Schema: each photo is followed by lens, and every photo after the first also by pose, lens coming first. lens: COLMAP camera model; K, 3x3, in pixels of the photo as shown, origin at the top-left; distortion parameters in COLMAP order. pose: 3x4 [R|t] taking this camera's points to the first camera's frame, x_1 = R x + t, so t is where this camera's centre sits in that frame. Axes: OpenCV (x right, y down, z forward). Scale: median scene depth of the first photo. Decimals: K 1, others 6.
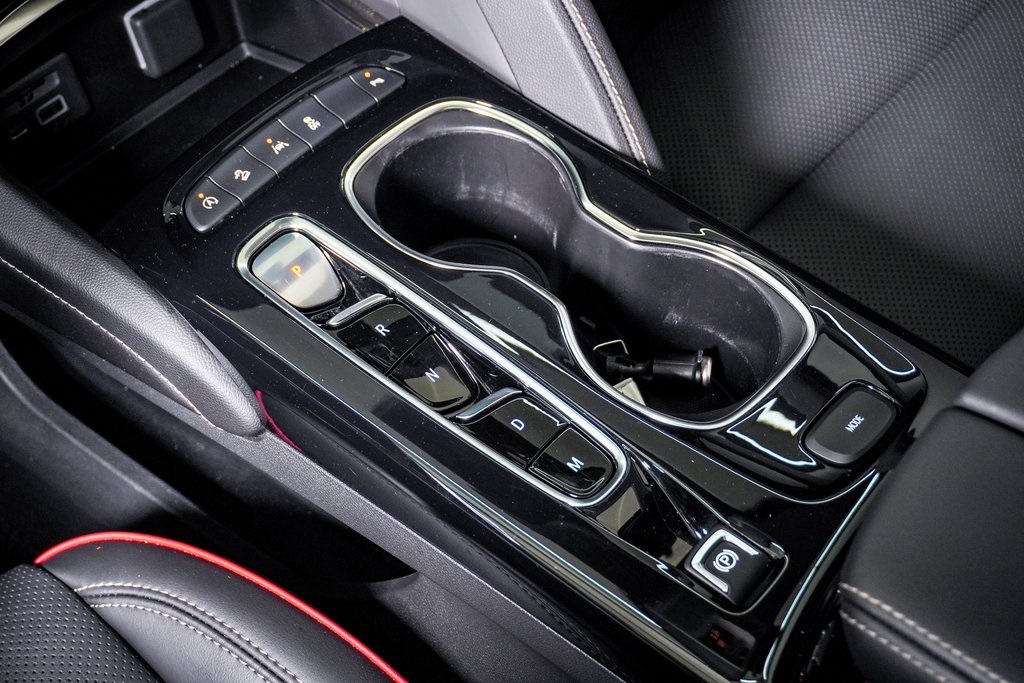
lens RADIAL K [[1551.3, 0, 511.3], [0, 1551.3, 344.9], [0, 0, 1]] dist [0.001993, 0.000000]
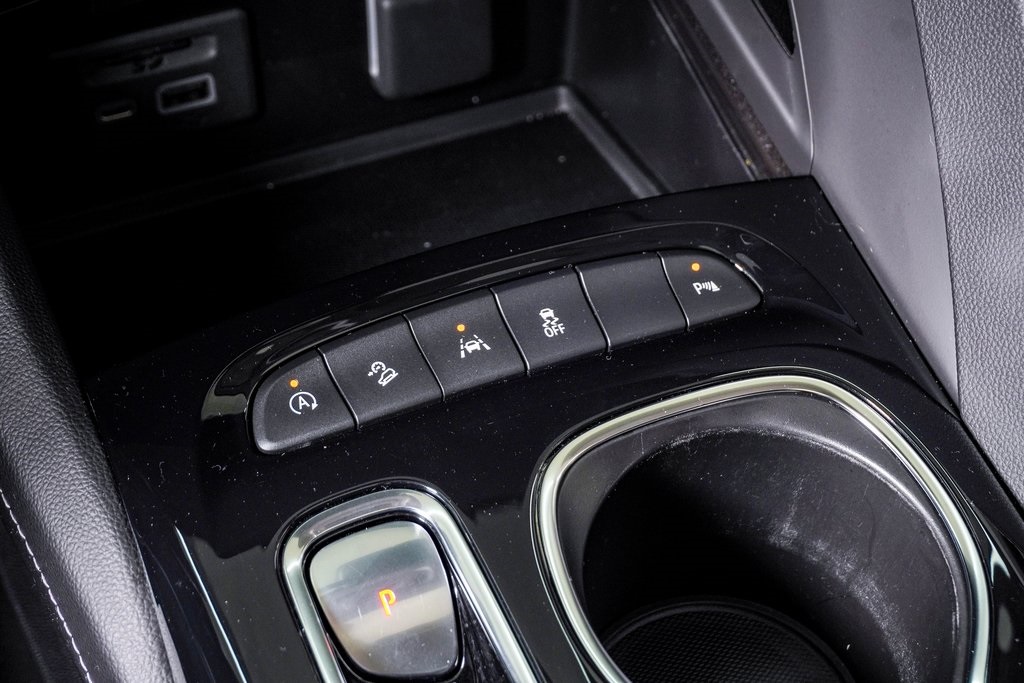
lens RADIAL K [[2177.6, 0, 513.6], [0, 2177.6, 340.1], [0, 0, 1]] dist [0.018182, 0.000000]
pose [[0.896632, 0.385634, -0.217570, 0.021652], [-0.387599, 0.921150, 0.035356, -0.150185], [0.214049, 0.052629, 0.975404, 0.261863]]
